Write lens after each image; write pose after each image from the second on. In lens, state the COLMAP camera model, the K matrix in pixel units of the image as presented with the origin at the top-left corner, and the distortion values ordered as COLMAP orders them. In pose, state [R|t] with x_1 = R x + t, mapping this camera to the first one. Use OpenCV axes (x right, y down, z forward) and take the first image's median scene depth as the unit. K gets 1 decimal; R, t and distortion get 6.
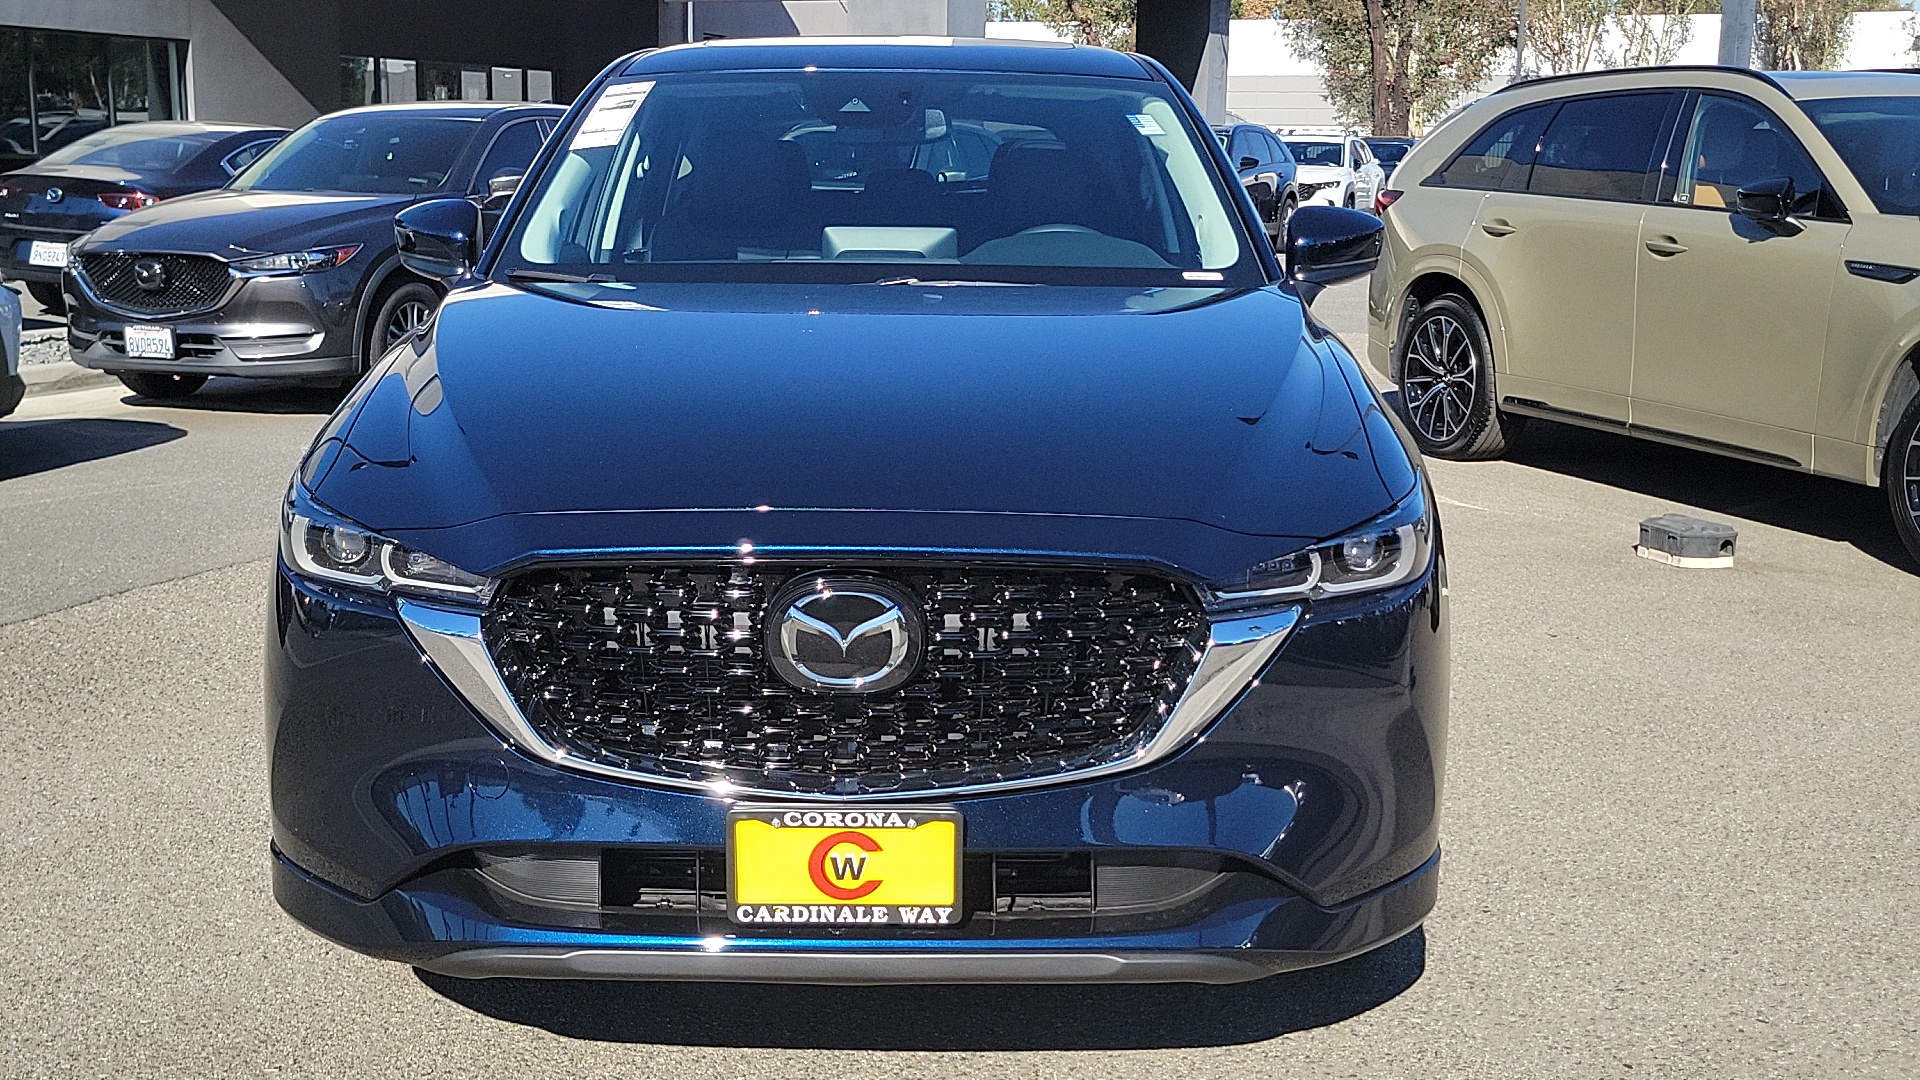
lens RADIAL K [[1480.6, 0, 921.6], [0, 1480.6, 522.0], [0, 0, 1]] dist [0.036648, -0.024887]
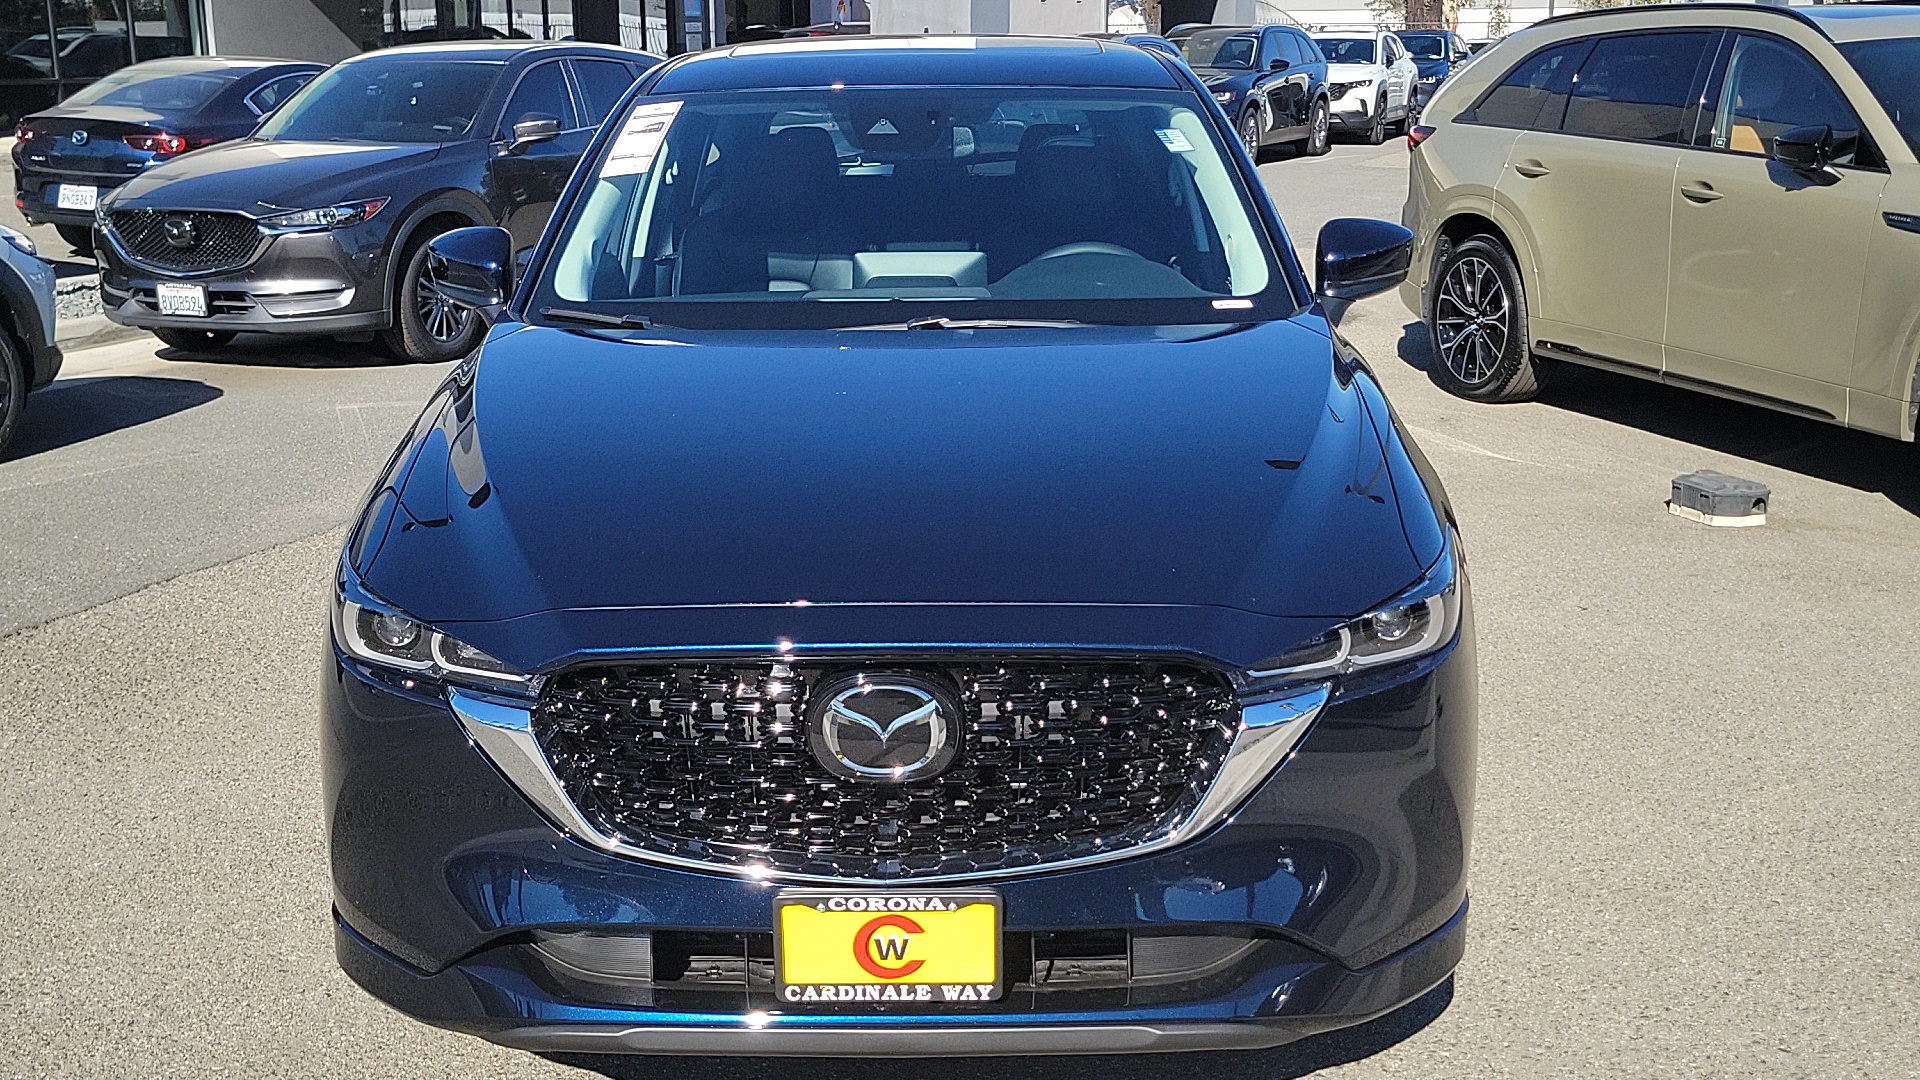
lens RADIAL K [[1480.6, 0, 934.7], [0, 1480.6, 497.3], [0, 0, 1]] dist [0.036648, -0.024887]
pose [[0.999819, -0.014609, -0.012207, -0.002314], [0.015167, 0.998783, 0.046940, -0.126074], [0.011507, -0.047116, 0.998823, -0.016507]]
